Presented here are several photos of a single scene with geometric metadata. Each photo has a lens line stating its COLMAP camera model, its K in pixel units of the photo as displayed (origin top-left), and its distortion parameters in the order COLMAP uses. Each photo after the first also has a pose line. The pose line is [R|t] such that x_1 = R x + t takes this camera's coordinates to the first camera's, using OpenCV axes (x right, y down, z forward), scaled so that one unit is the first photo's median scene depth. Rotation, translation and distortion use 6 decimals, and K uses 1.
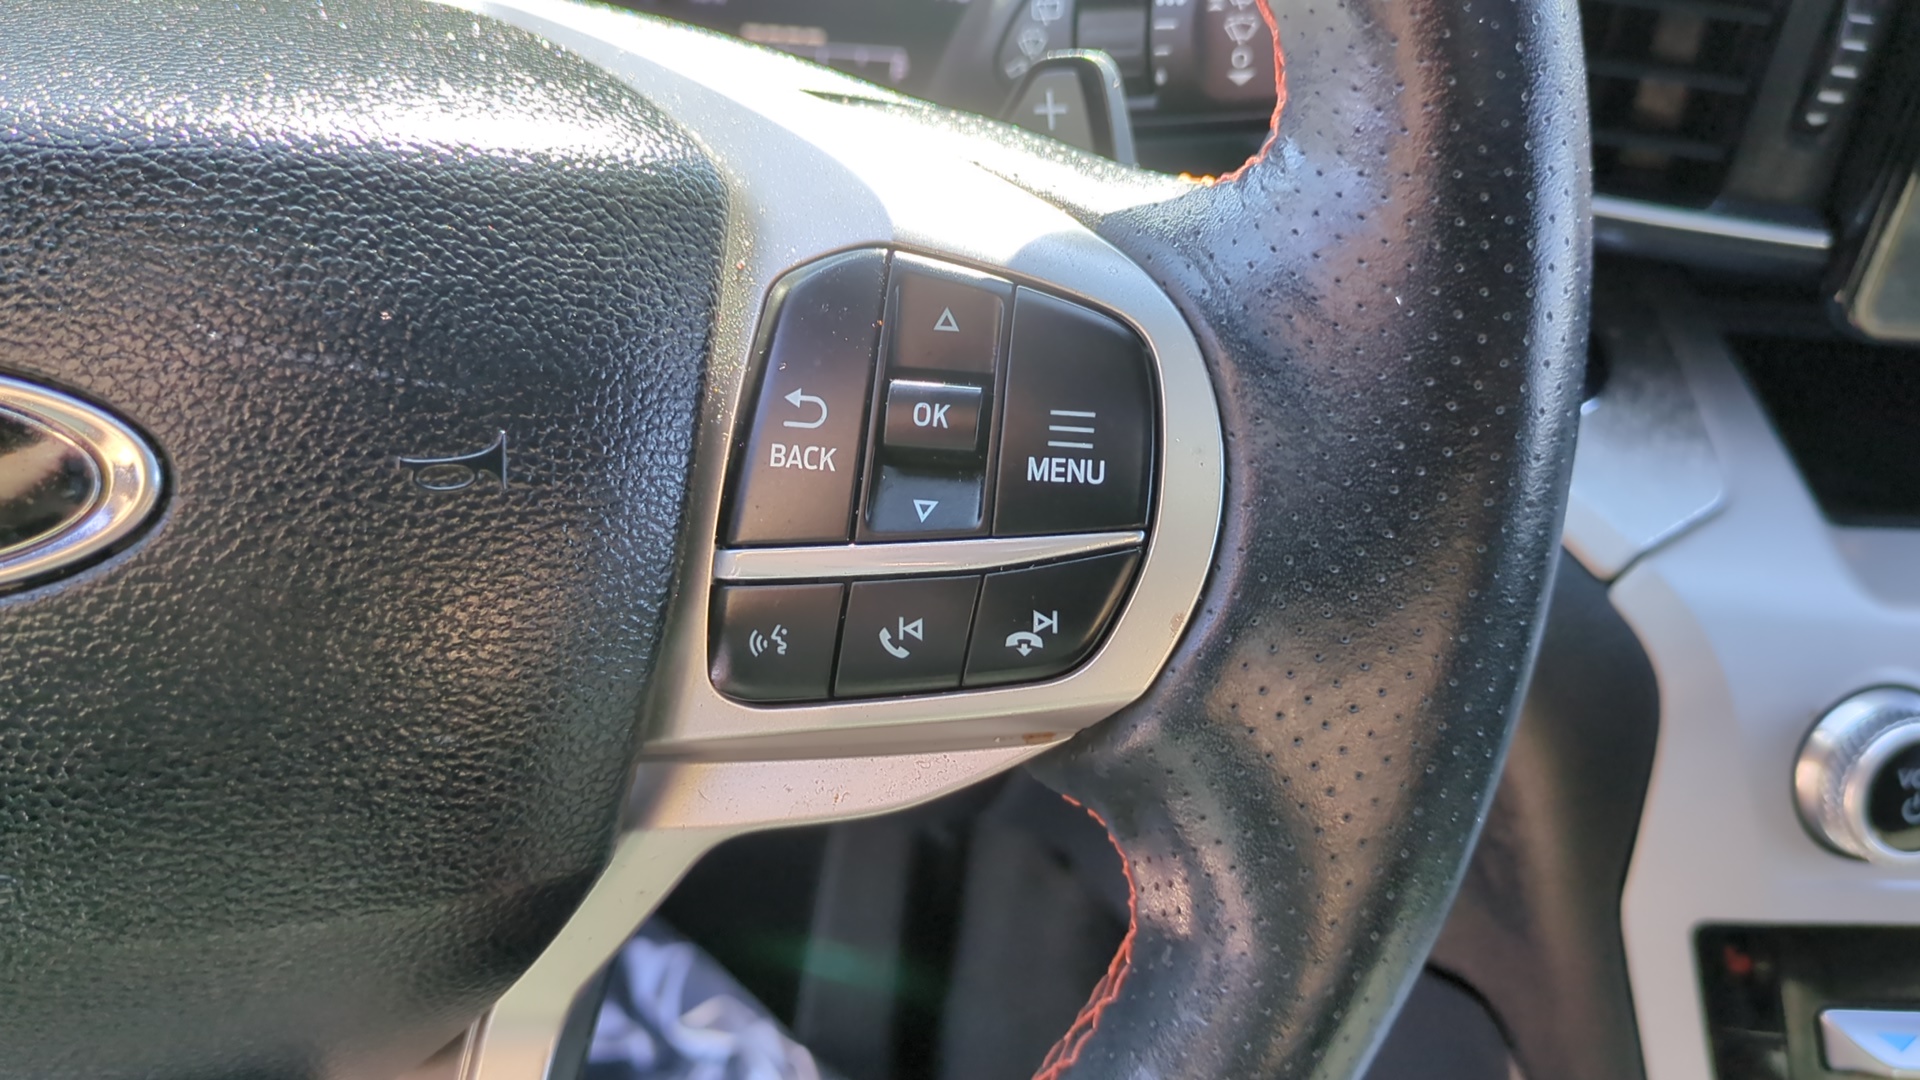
lens RADIAL K [[1632.2, 0, 961.3], [0, 1632.2, 522.3], [0, 0, 1]] dist [0.106824, -0.169902]
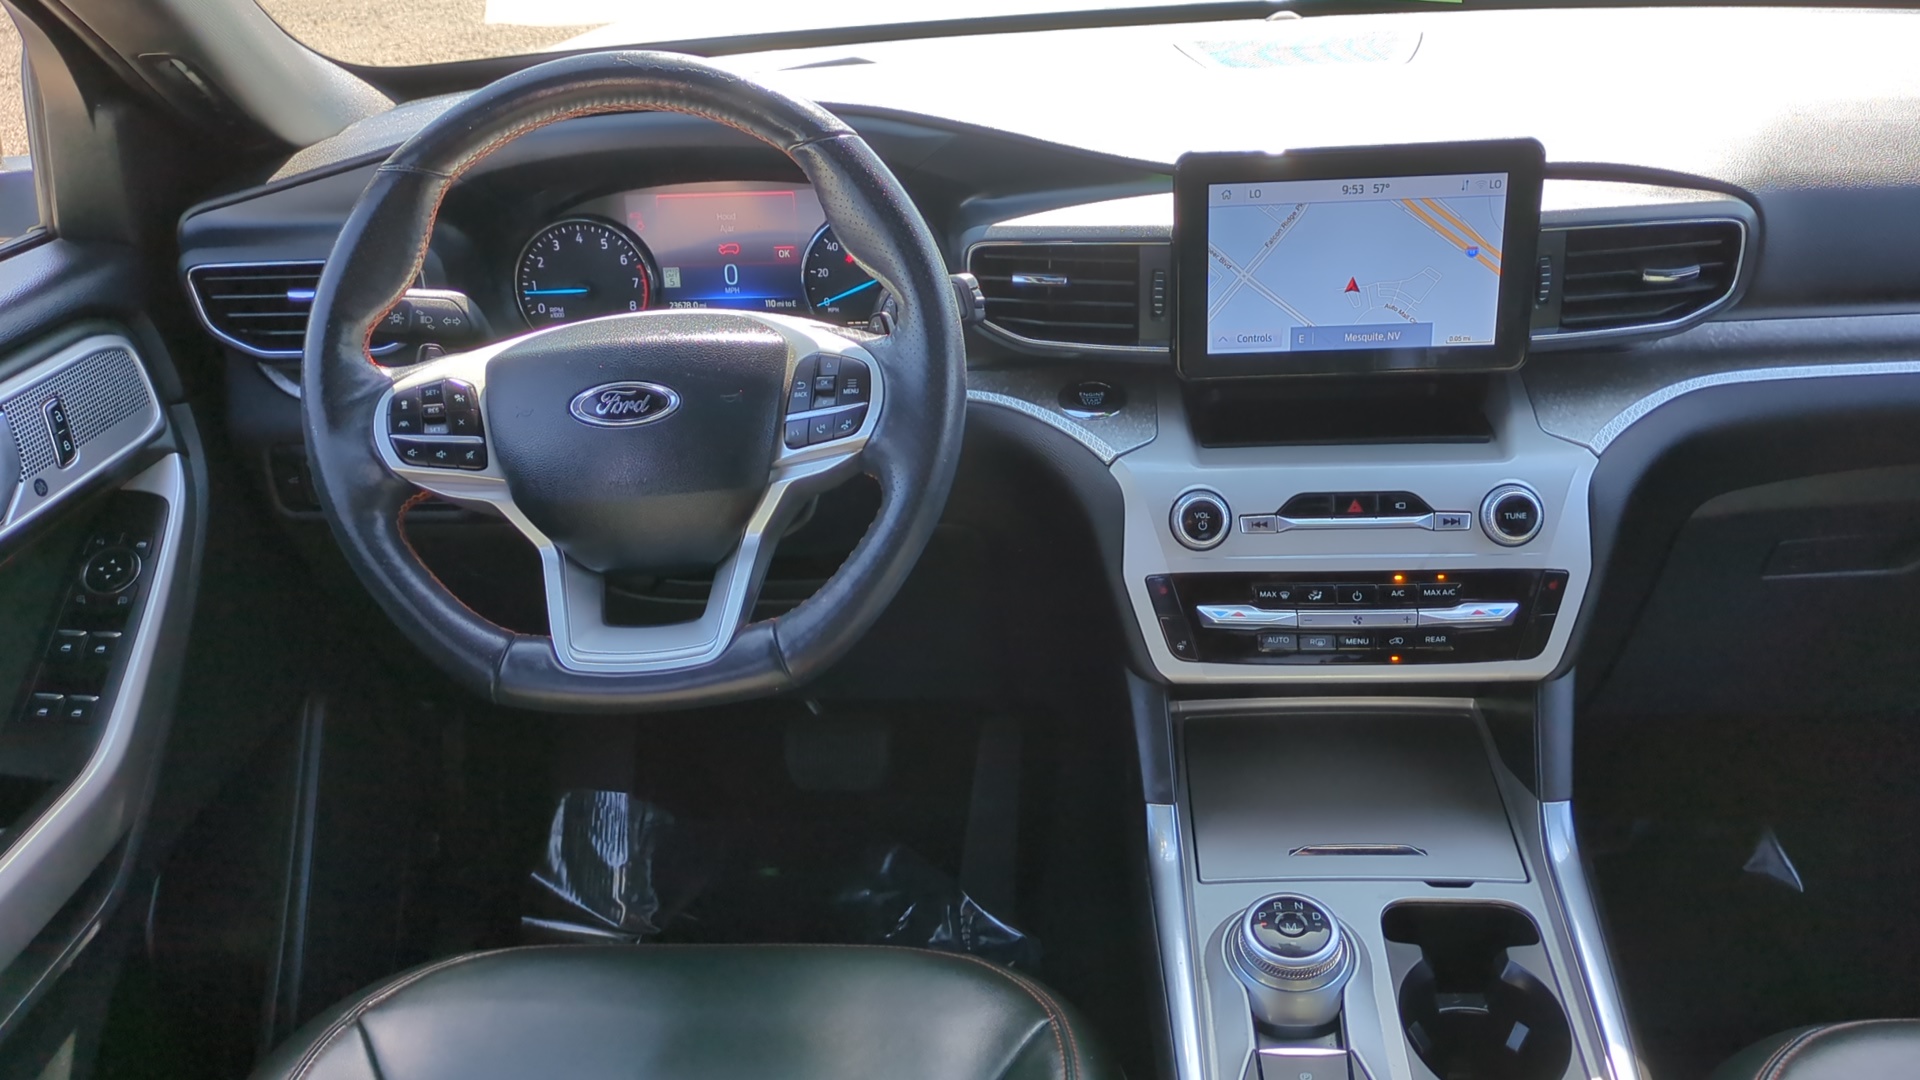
lens RADIAL K [[1632.2, 0, 961.3], [0, 1632.2, 522.3], [0, 0, 1]] dist [0.106824, -0.169902]
pose [[0.977386, -0.073276, -0.198360, 1.276299], [0.035633, 0.981700, -0.187071, 1.229936], [0.208438, 0.175773, 0.962111, -3.437085]]
